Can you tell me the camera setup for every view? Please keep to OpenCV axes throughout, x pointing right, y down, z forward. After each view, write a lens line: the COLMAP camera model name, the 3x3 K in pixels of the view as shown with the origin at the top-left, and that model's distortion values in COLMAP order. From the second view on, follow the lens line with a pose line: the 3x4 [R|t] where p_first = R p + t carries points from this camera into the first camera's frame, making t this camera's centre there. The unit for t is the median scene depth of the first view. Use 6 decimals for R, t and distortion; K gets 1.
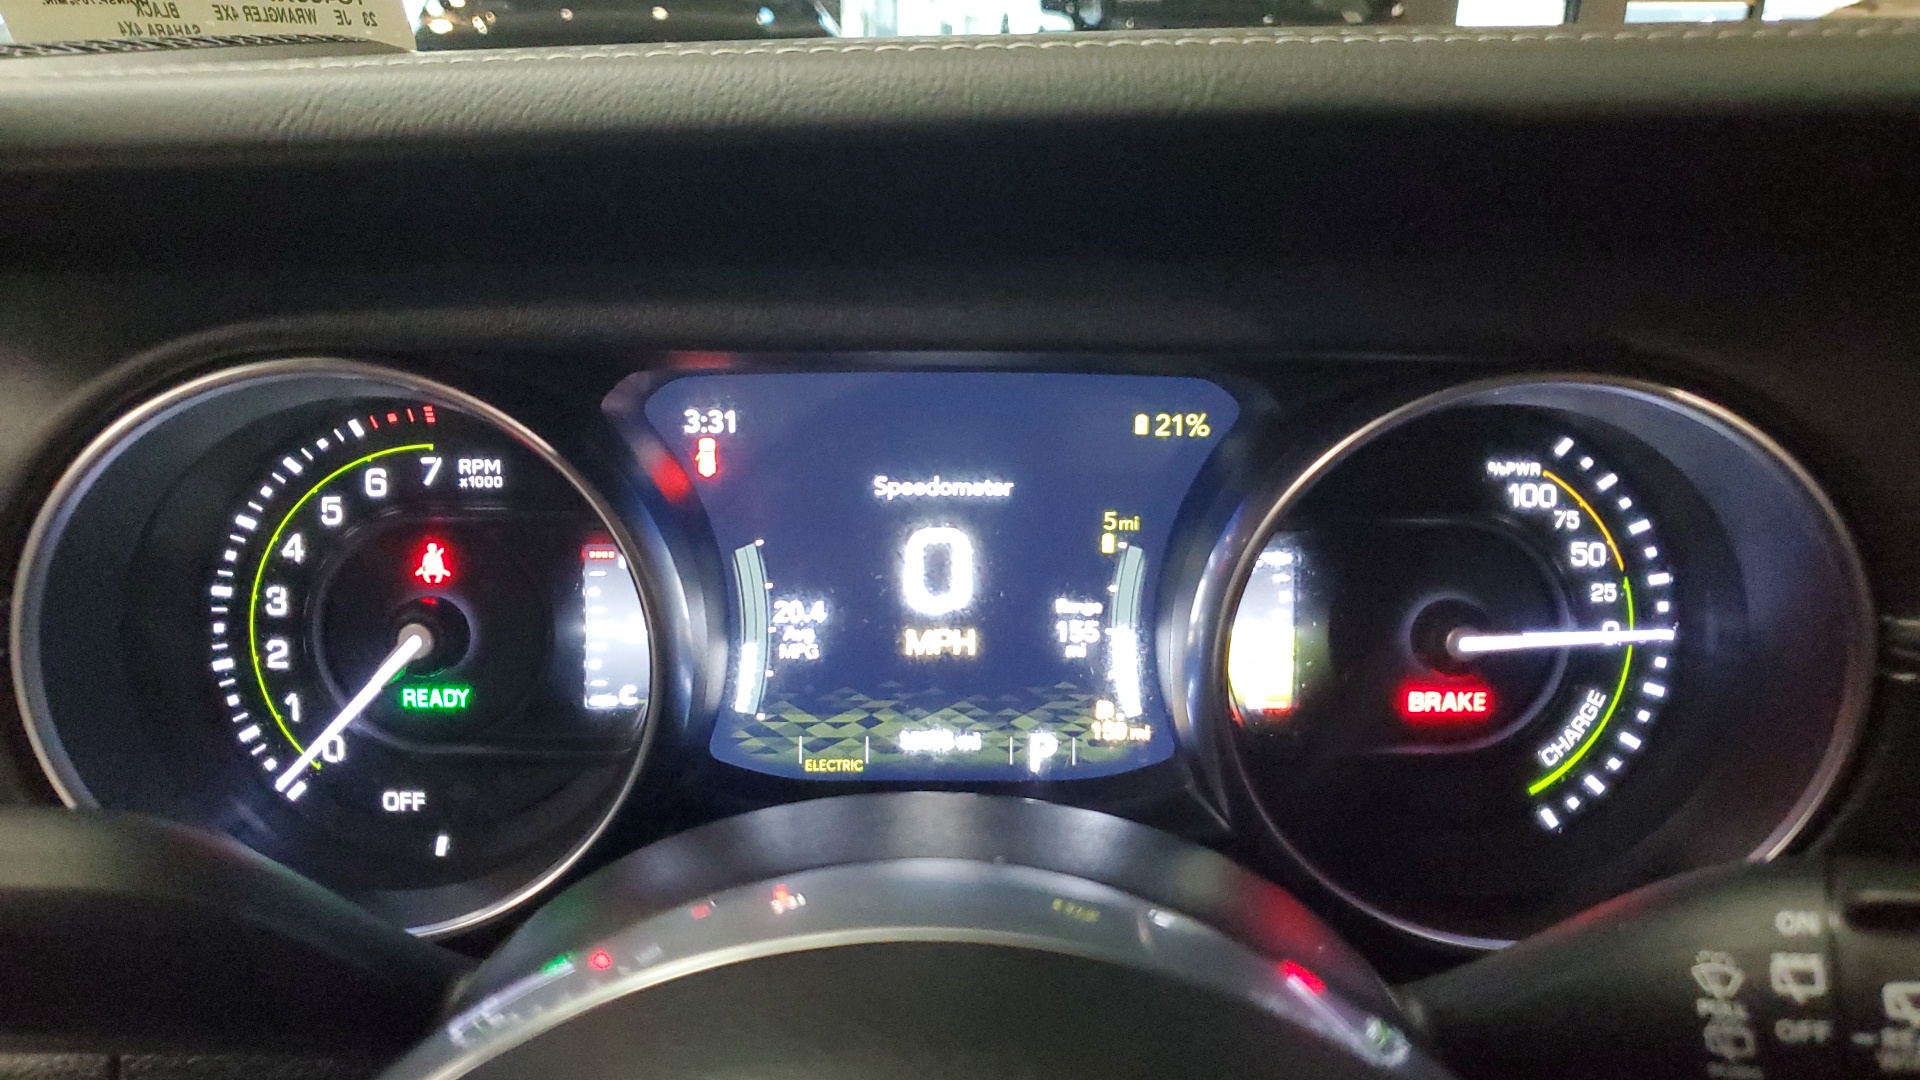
lens RADIAL K [[1500.7, 0, 959.3], [0, 1500.7, 621.8], [0, 0, 1]] dist [0.056294, -0.081291]
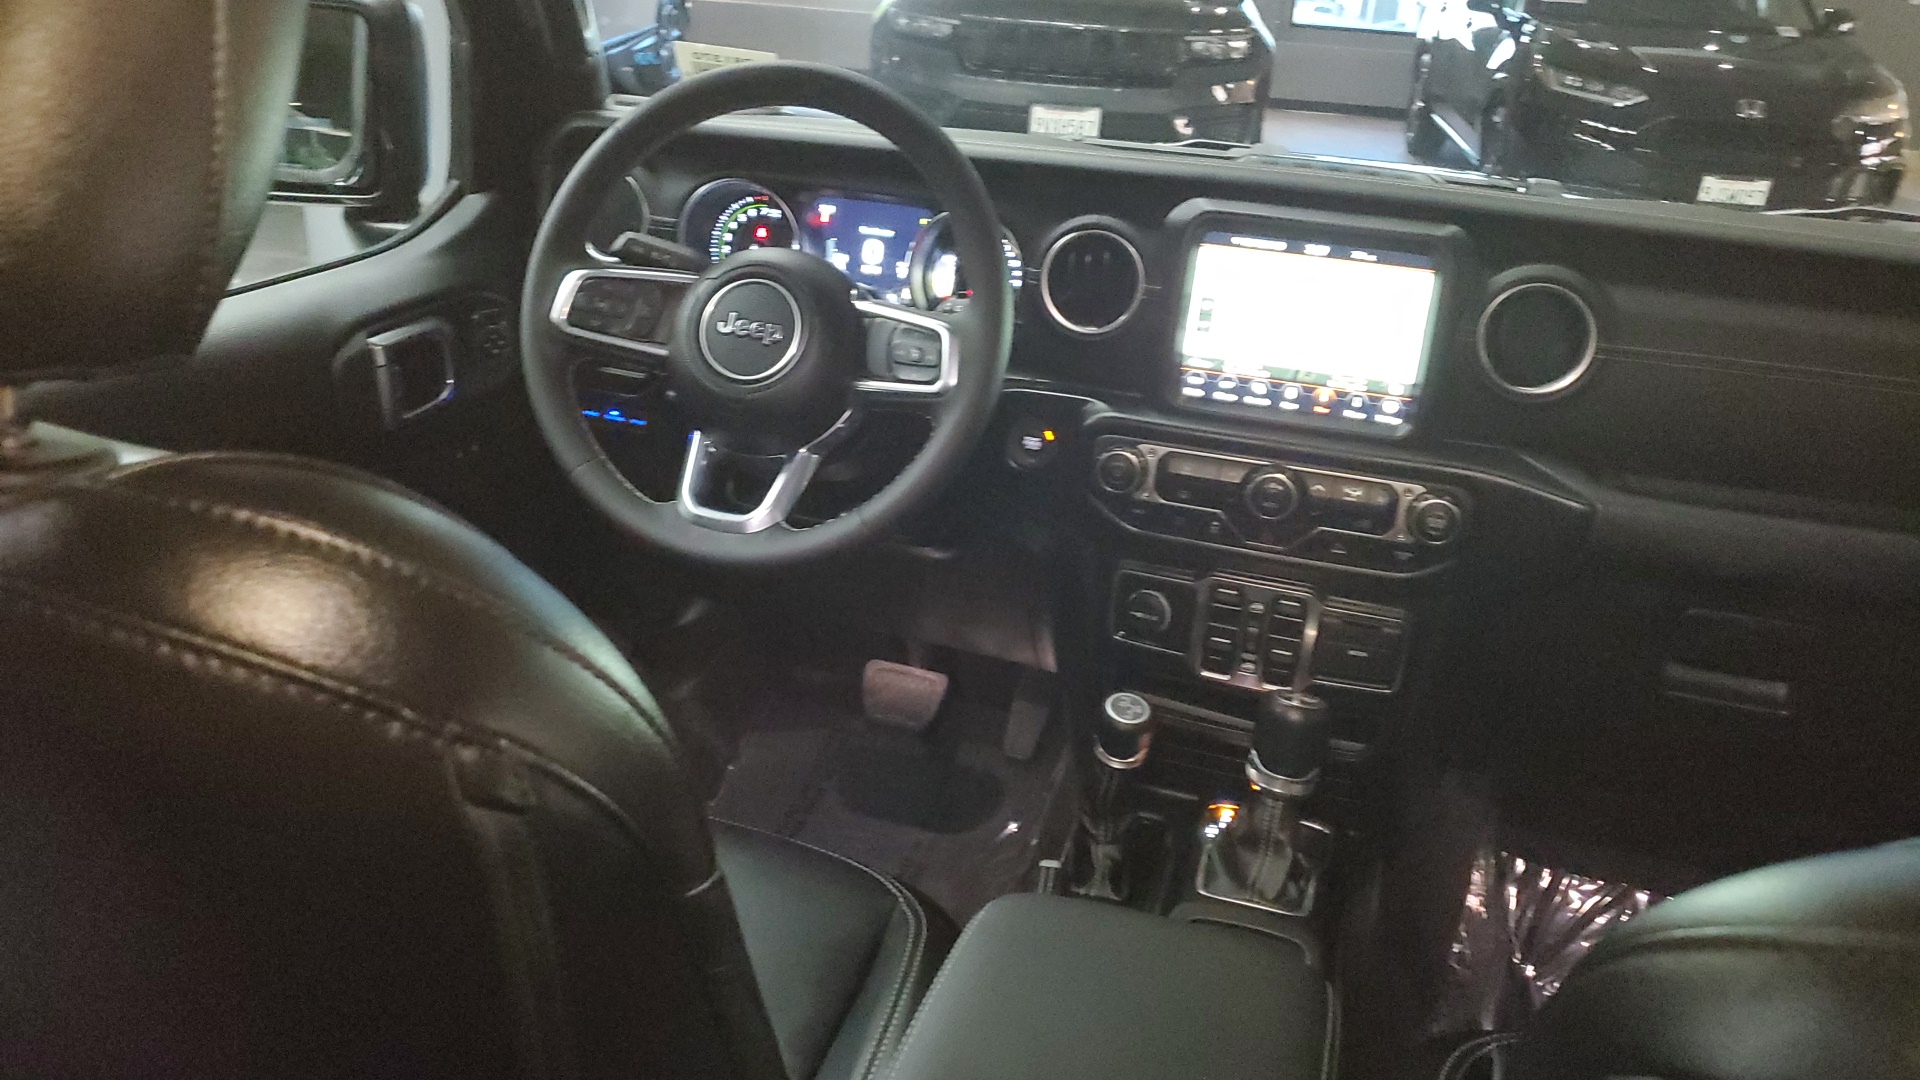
lens RADIAL K [[1500.7, 0, 913.9], [0, 1500.7, 542.1], [0, 0, 1]] dist [0.056294, -0.081291]
pose [[0.939184, 0.170336, -0.298194, 1.533561], [-0.175170, 0.984481, 0.010648, 0.724648], [0.295380, 0.042234, 0.954446, -3.036196]]
